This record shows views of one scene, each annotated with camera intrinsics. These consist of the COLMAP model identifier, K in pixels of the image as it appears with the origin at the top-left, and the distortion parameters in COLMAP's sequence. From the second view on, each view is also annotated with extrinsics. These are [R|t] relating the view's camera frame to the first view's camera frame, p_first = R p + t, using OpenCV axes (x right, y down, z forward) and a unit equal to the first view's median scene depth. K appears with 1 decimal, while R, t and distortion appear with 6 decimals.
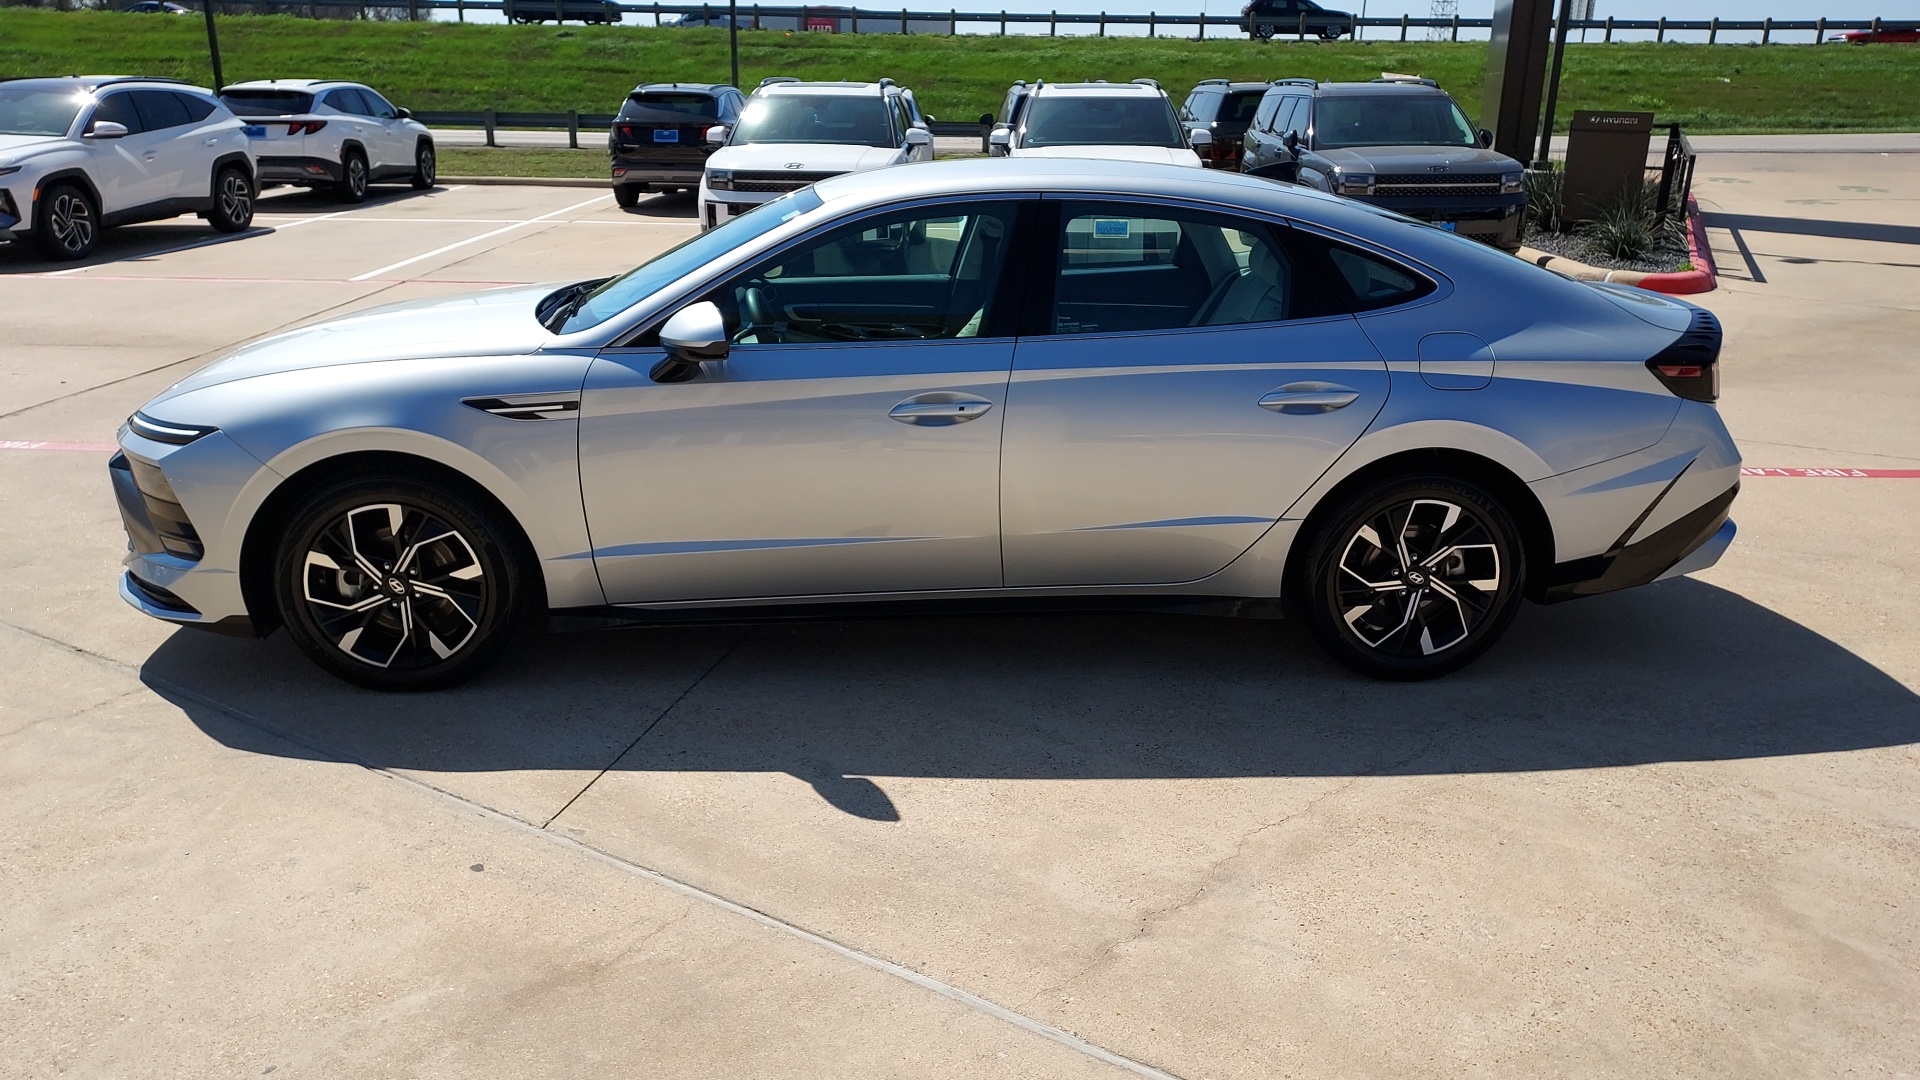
lens RADIAL K [[1396.1, 0, 962.3], [0, 1396.1, 544.0], [0, 0, 1]] dist [0.051135, -0.034599]
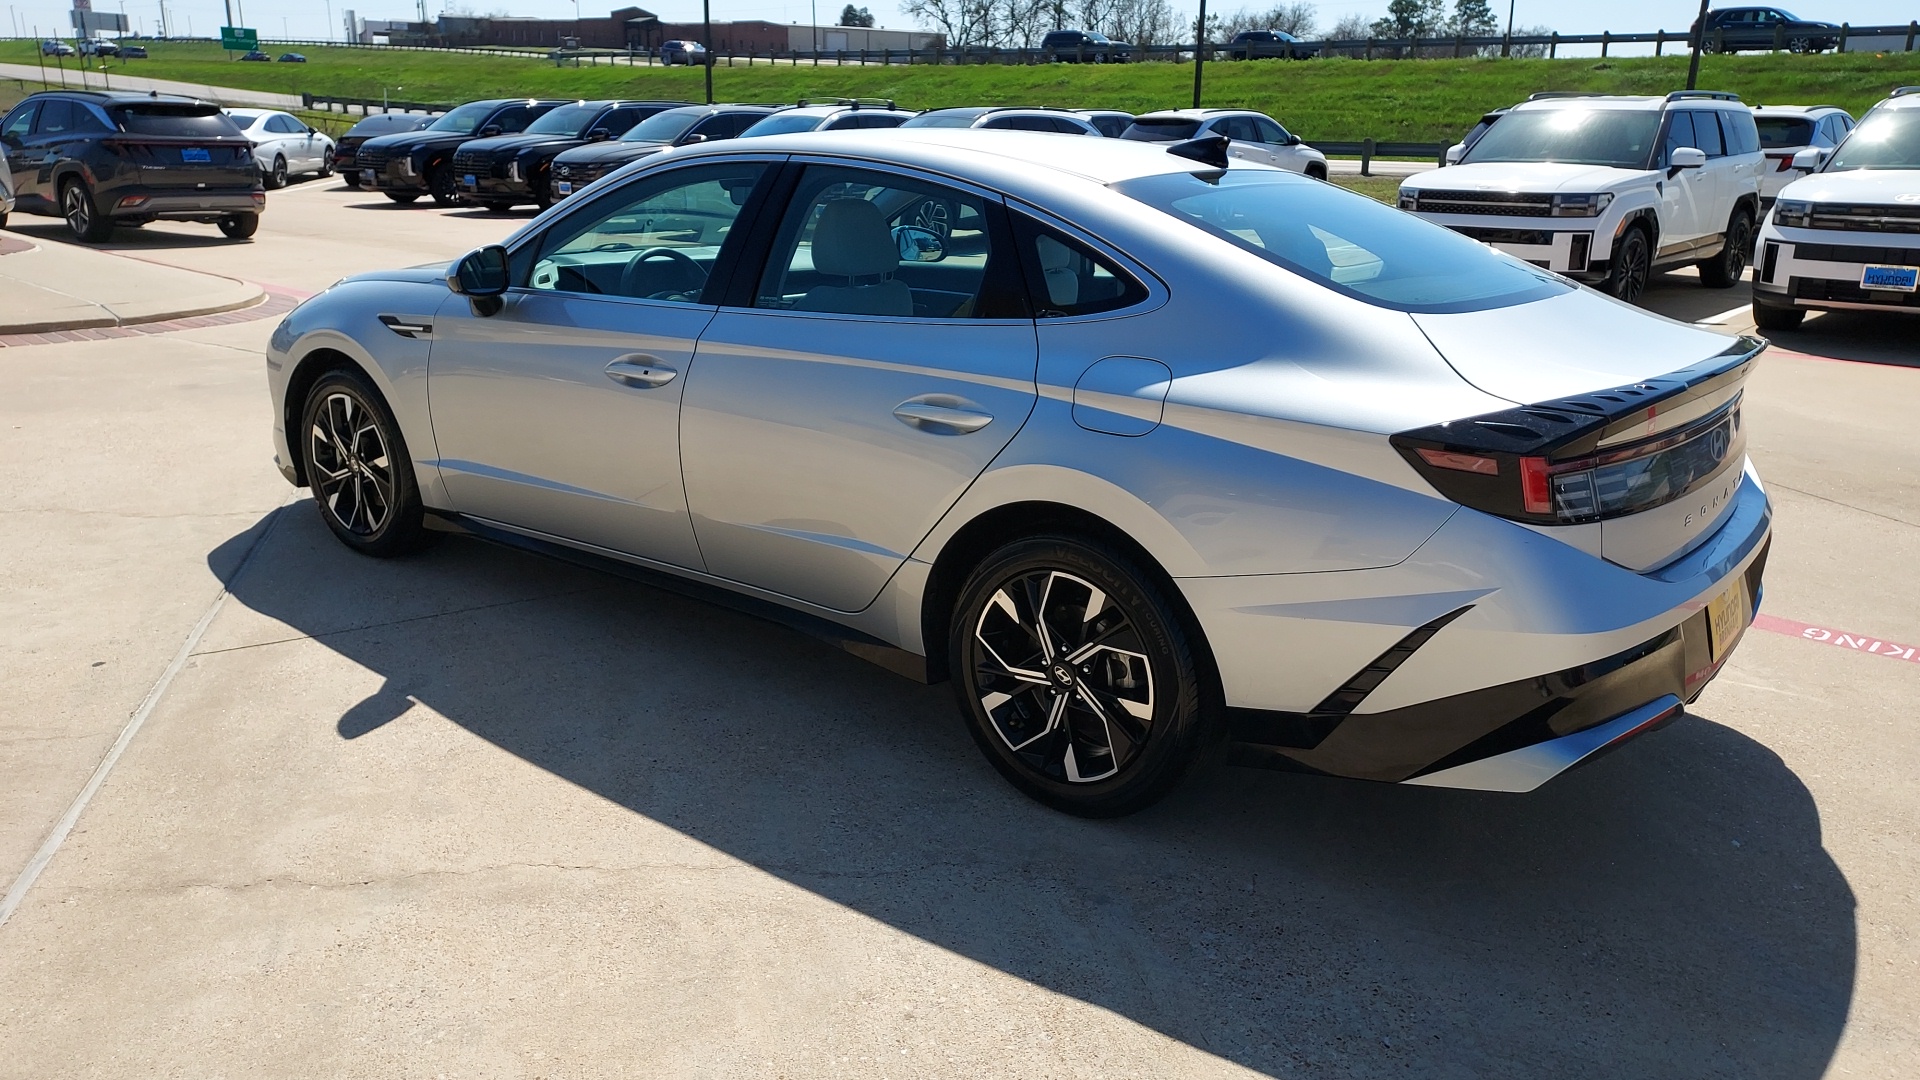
lens RADIAL K [[1396.1, 0, 978.1], [0, 1396.1, 527.7], [0, 0, 1]] dist [0.051135, -0.034599]
pose [[0.747716, 0.185304, -0.637638, 0.754970], [-0.209082, 0.977129, 0.038786, -0.072976], [0.630242, 0.104318, 0.769359, 0.389062]]
